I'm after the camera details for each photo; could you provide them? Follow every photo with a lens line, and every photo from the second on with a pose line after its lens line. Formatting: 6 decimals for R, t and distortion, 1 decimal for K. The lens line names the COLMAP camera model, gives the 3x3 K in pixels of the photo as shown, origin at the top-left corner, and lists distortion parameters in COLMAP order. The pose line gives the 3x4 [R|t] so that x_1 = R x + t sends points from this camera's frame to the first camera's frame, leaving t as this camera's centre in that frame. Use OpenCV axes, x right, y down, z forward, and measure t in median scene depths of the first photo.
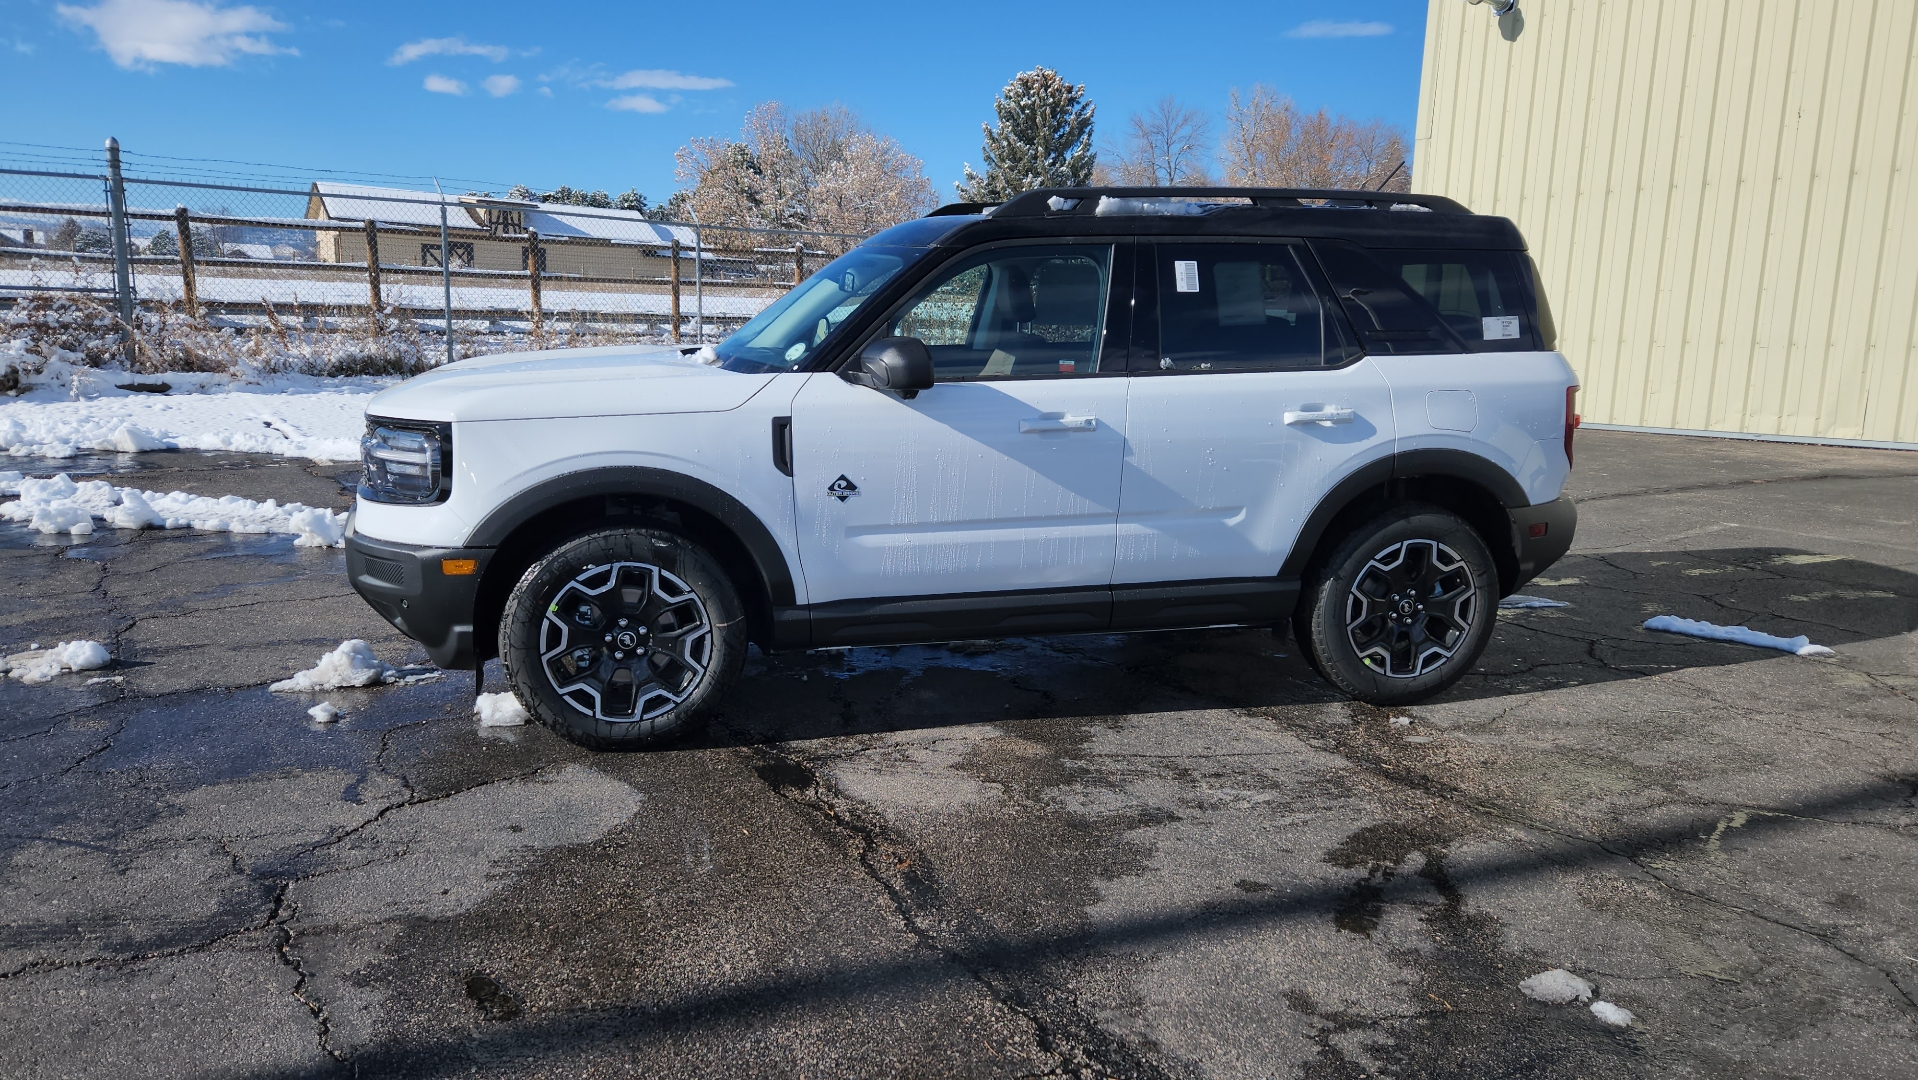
lens RADIAL K [[1275.8, 0, 936.4], [0, 1275.8, 547.7], [0, 0, 1]] dist [0.071575, -0.058167]
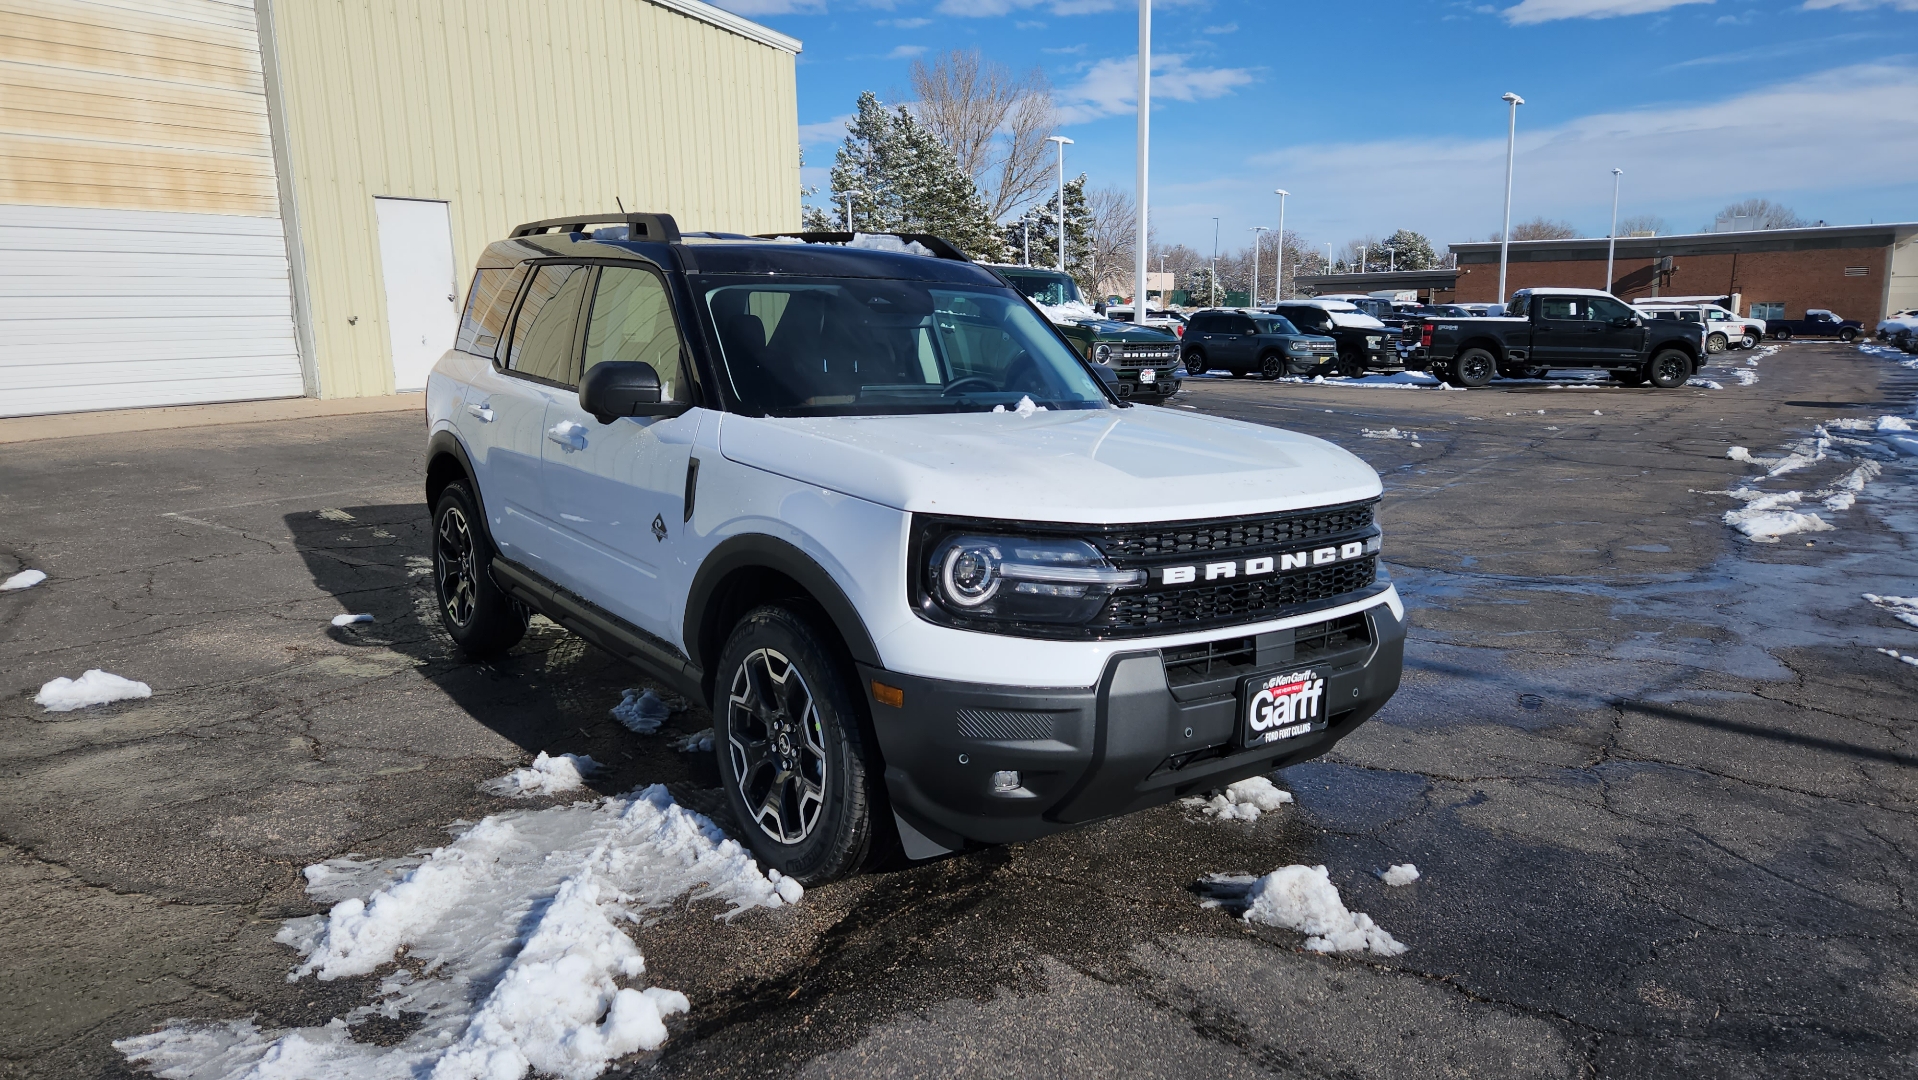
lens RADIAL K [[1281.3, 0, 945.4], [0, 1281.3, 554.1], [0, 0, 1]] dist [0.067077, -0.053507]
pose [[-0.391485, -0.198806, 0.898452, -1.030813], [0.156877, 0.947669, 0.278053, -0.326159], [-0.906713, 0.249800, -0.339809, 1.457319]]
